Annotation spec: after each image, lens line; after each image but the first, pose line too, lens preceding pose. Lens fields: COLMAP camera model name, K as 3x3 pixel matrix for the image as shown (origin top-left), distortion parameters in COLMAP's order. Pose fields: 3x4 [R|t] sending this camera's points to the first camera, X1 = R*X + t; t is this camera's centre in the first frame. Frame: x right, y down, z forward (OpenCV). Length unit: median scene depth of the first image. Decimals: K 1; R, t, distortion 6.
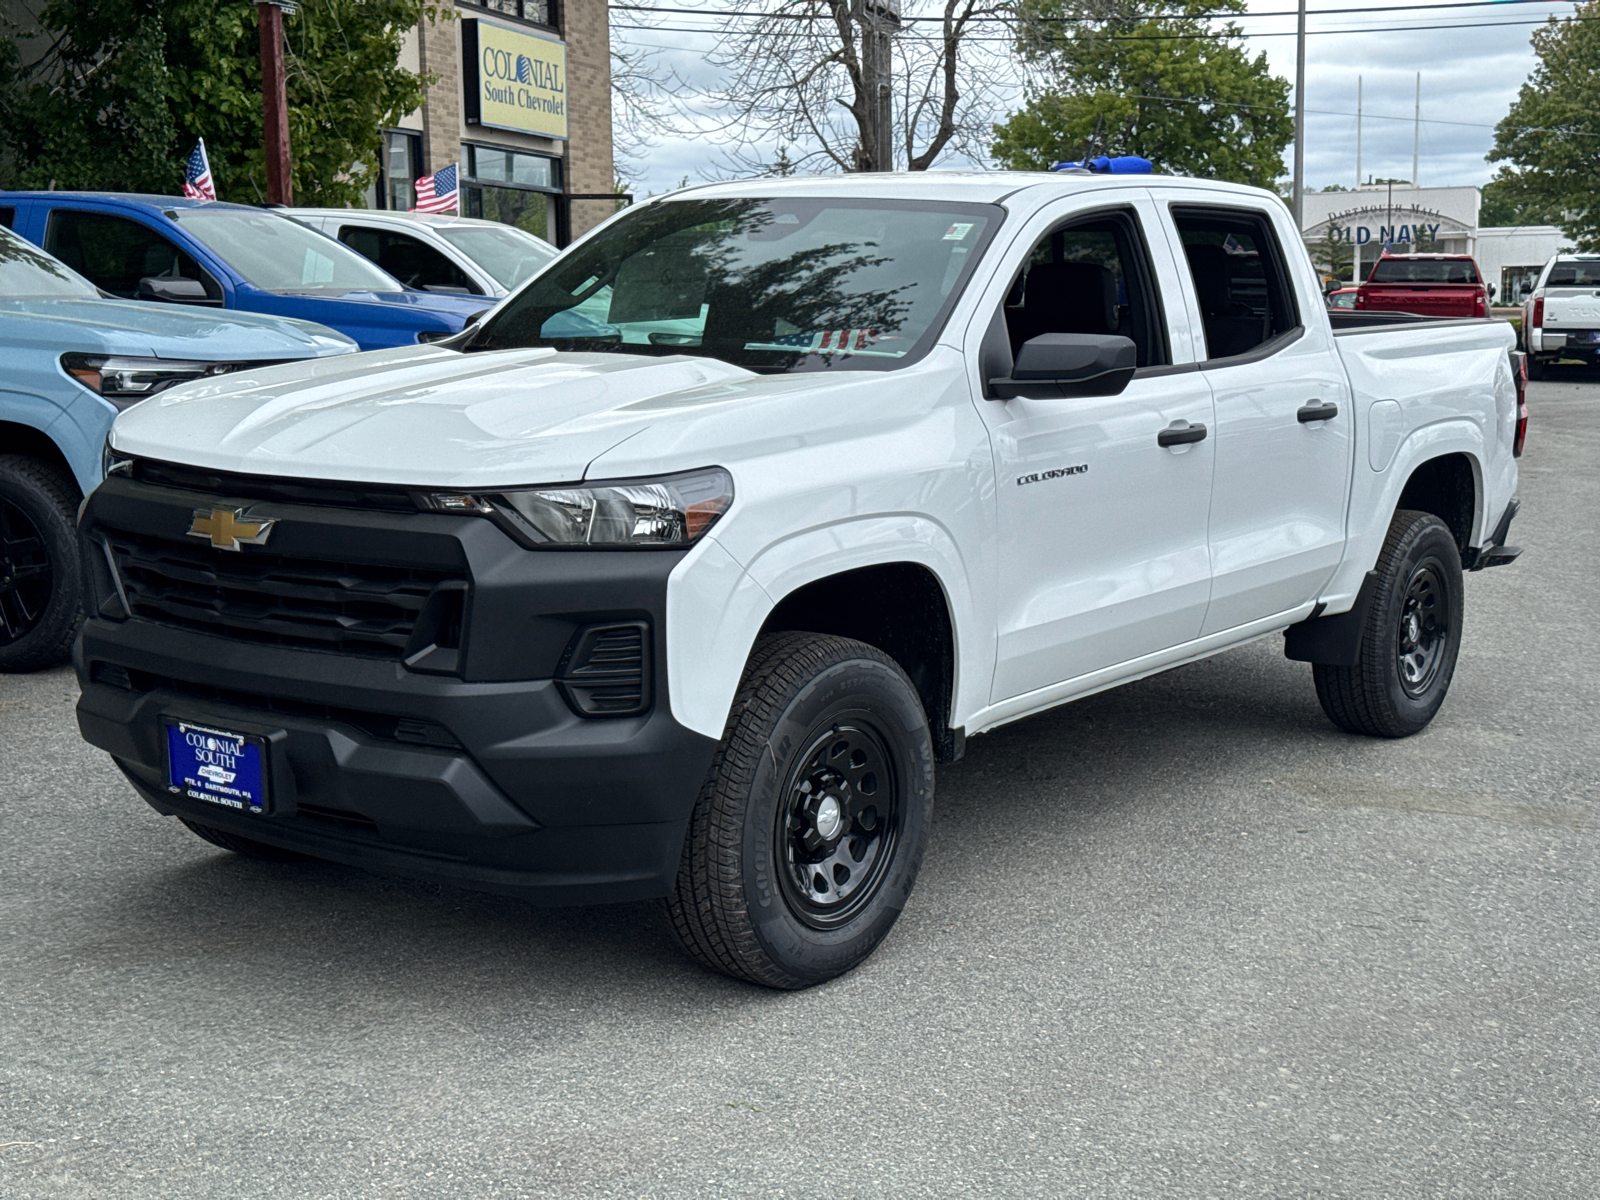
lens RADIAL K [[2348.0, 0, 842.6], [0, 2348.0, 590.2], [0, 0, 1]] dist [0.112118, 0.000000]
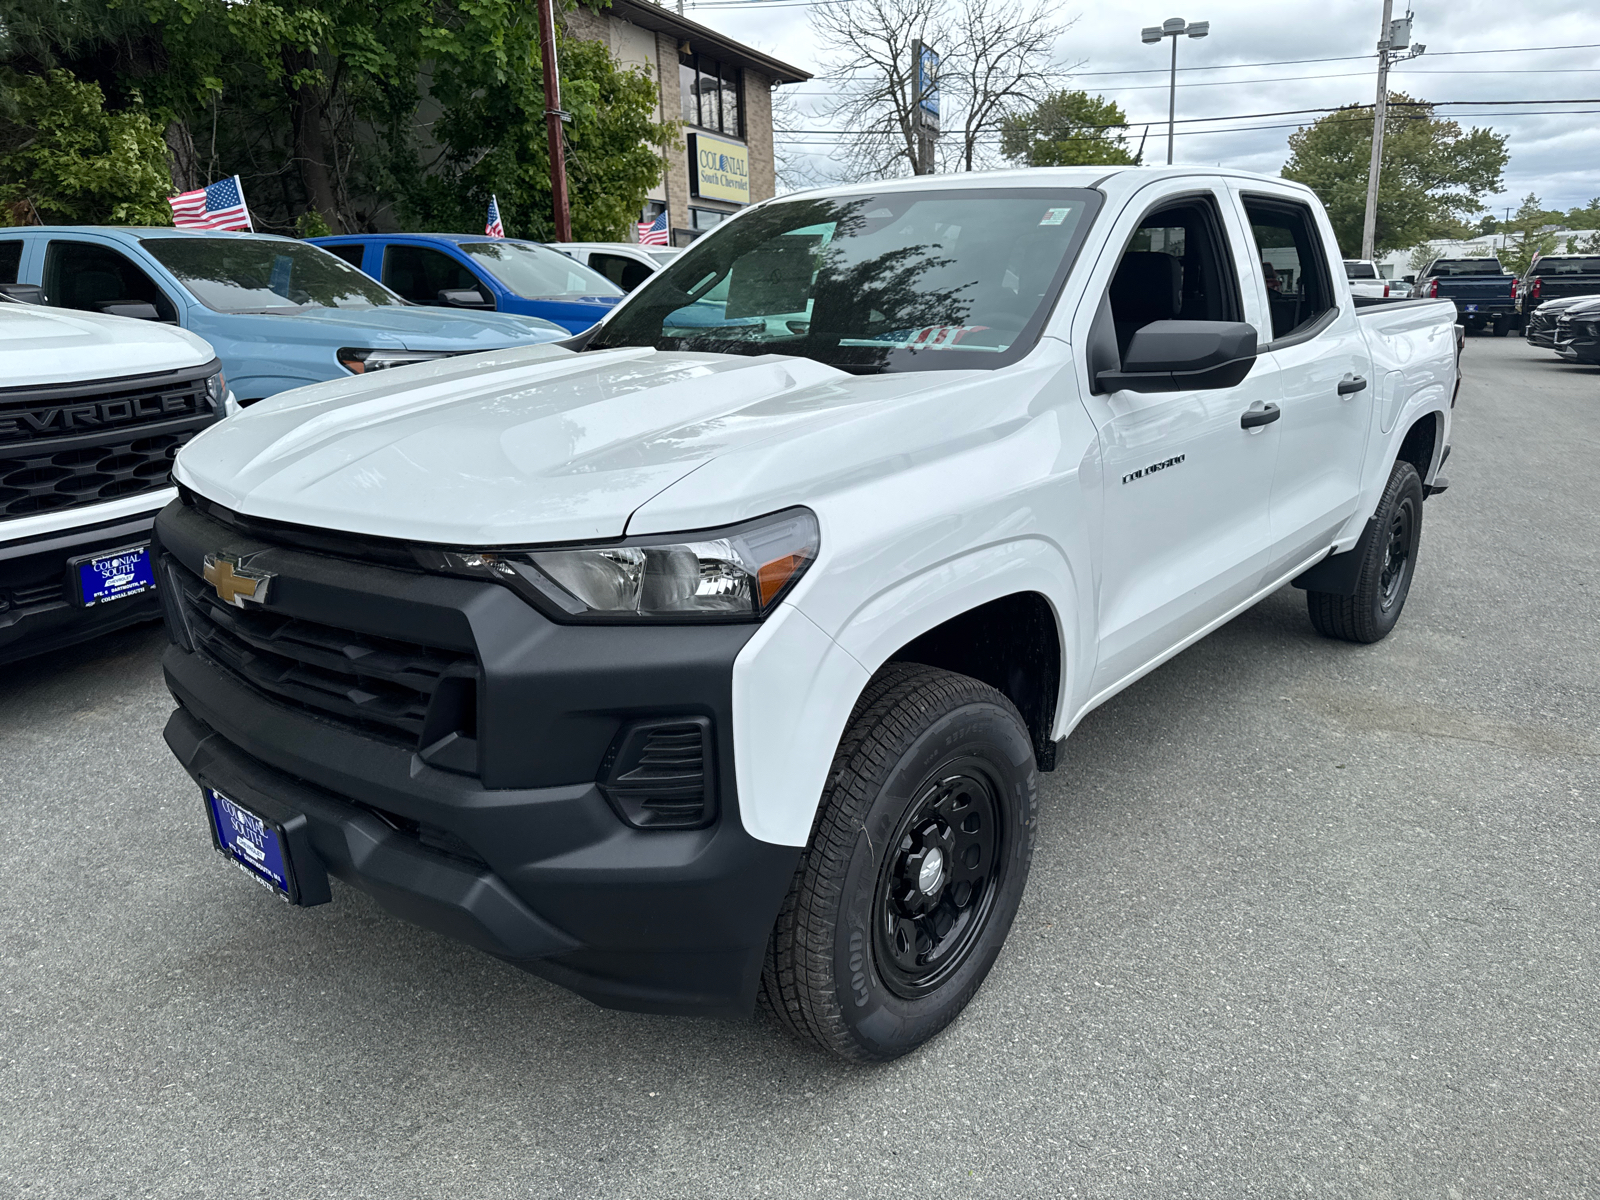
lens RADIAL K [[1161.4, 0, 812.0], [0, 1161.4, 600.1], [0, 0, 1]] dist [0.028002, -0.028818]
pose [[0.996922, -0.001082, -0.078387, -0.014415], [0.011425, 0.991235, 0.131617, -0.058922], [0.077558, -0.132108, 0.988196, 0.488746]]
